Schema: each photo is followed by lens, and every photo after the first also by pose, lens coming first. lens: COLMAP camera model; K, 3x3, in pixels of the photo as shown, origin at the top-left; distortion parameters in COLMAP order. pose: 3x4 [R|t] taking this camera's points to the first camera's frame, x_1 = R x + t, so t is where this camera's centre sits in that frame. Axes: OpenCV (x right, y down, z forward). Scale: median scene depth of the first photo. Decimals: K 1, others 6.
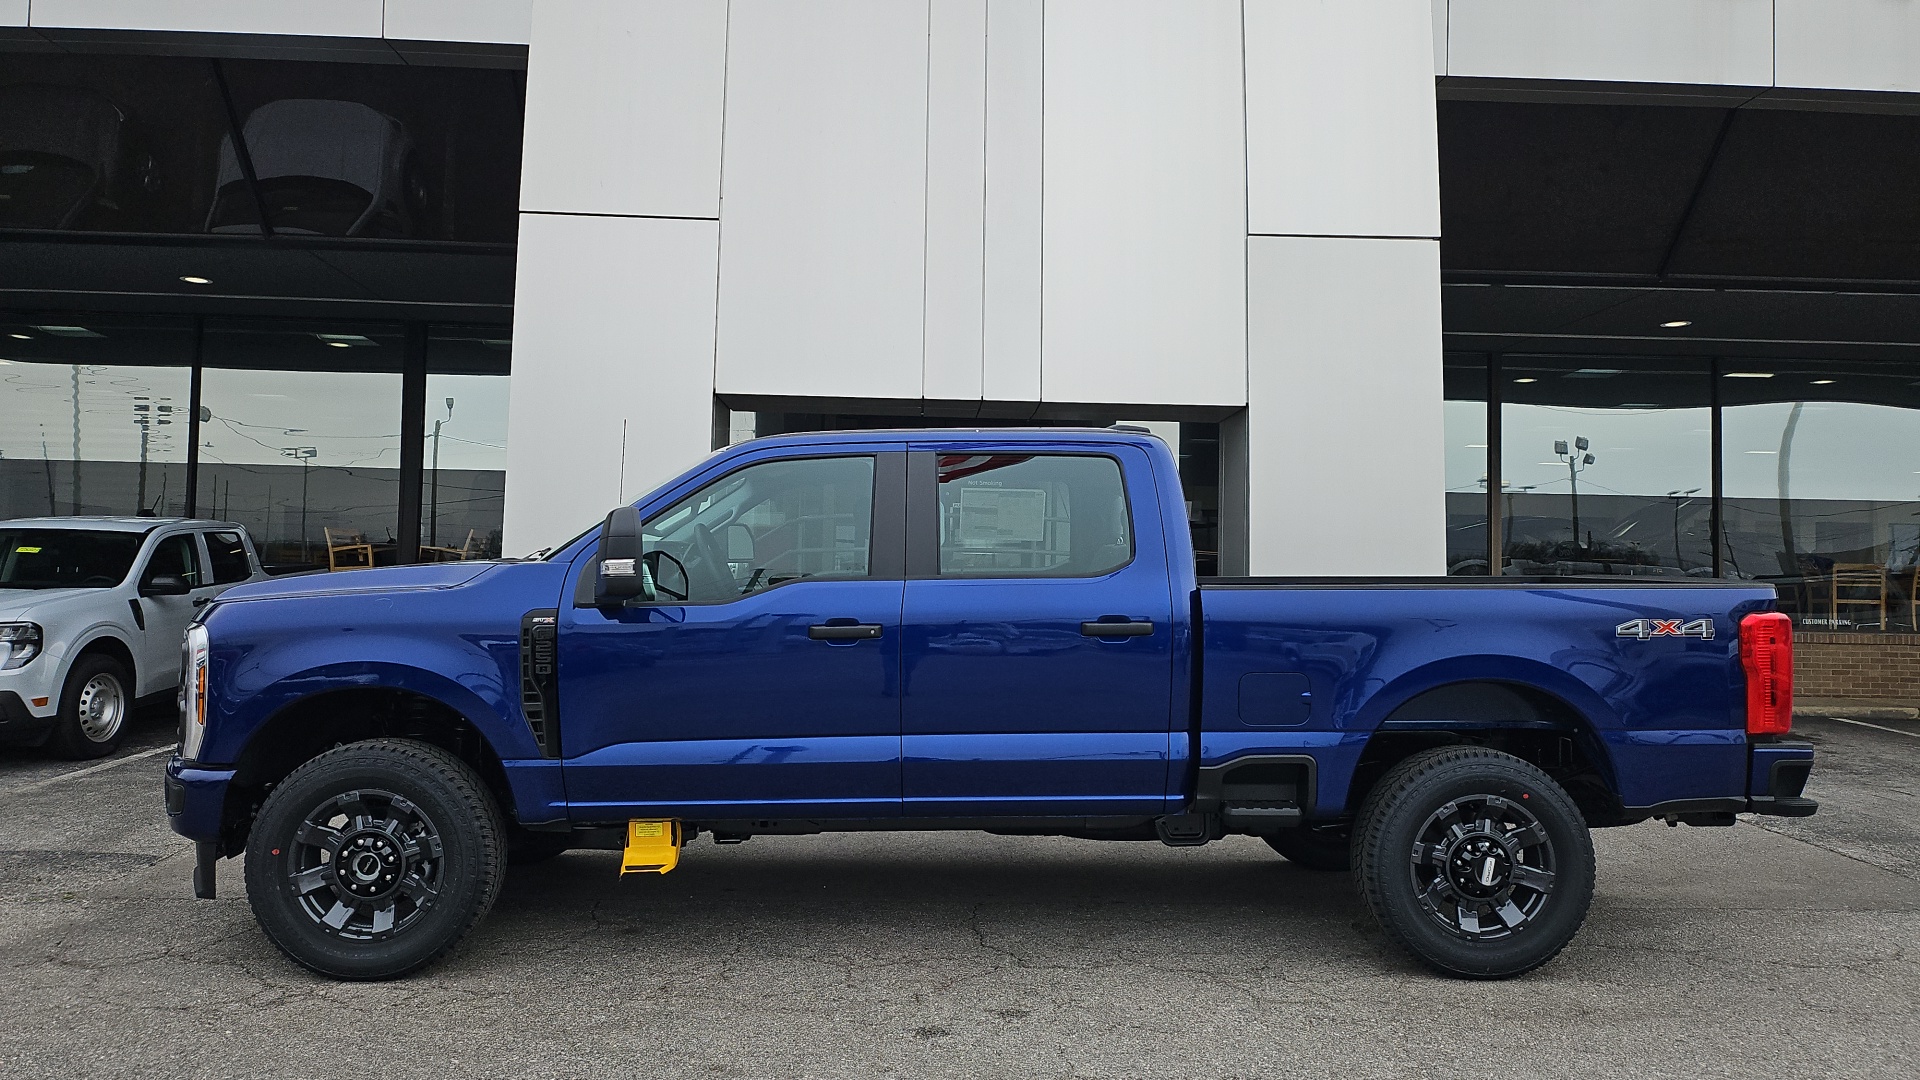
lens RADIAL K [[1338.4, 0, 965.8], [0, 1338.4, 524.6], [0, 0, 1]] dist [0.020776, -0.003647]
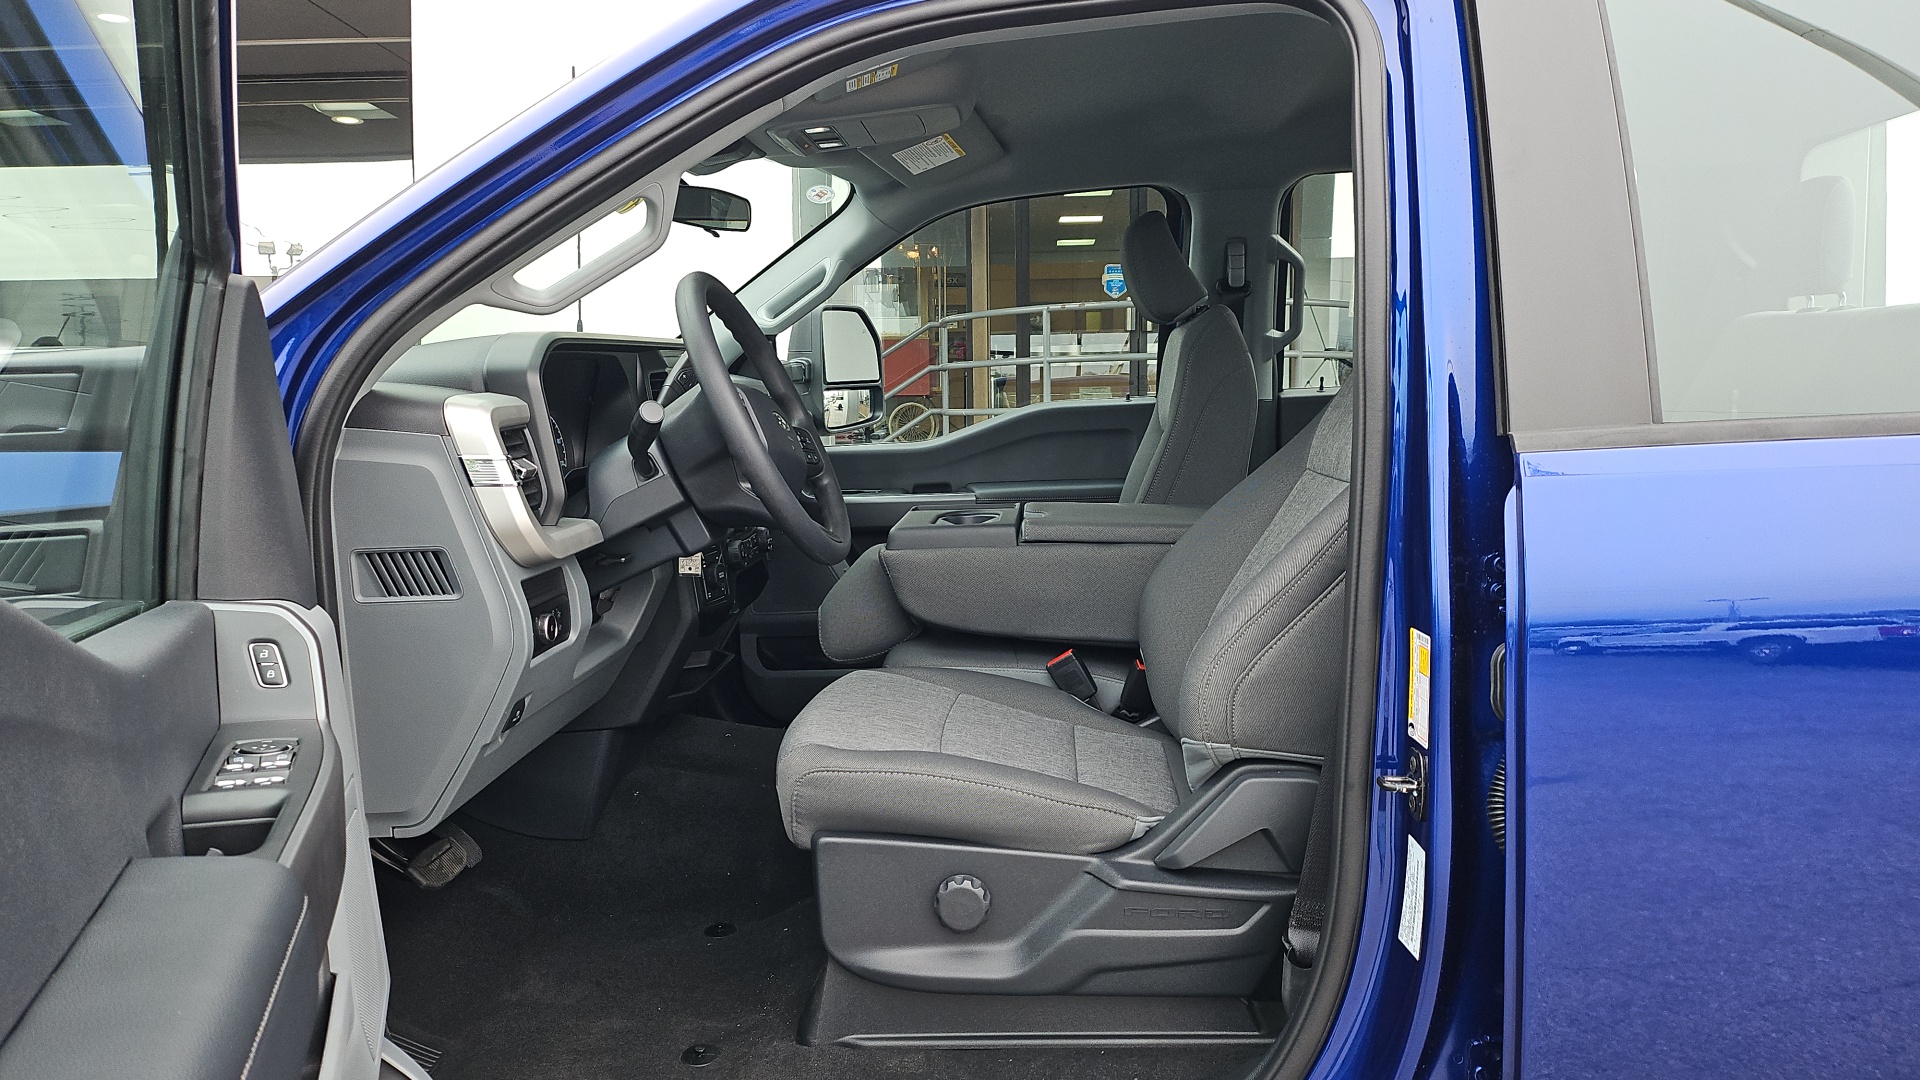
lens RADIAL K [[1338.4, 0, 955.9], [0, 1338.4, 541.6], [0, 0, 1]] dist [0.020776, -0.003647]
pose [[0.994447, -0.020036, -0.103310, -0.049065], [0.035257, 0.988405, 0.147691, 0.007415], [0.099153, -0.150513, 0.983623, 0.308521]]
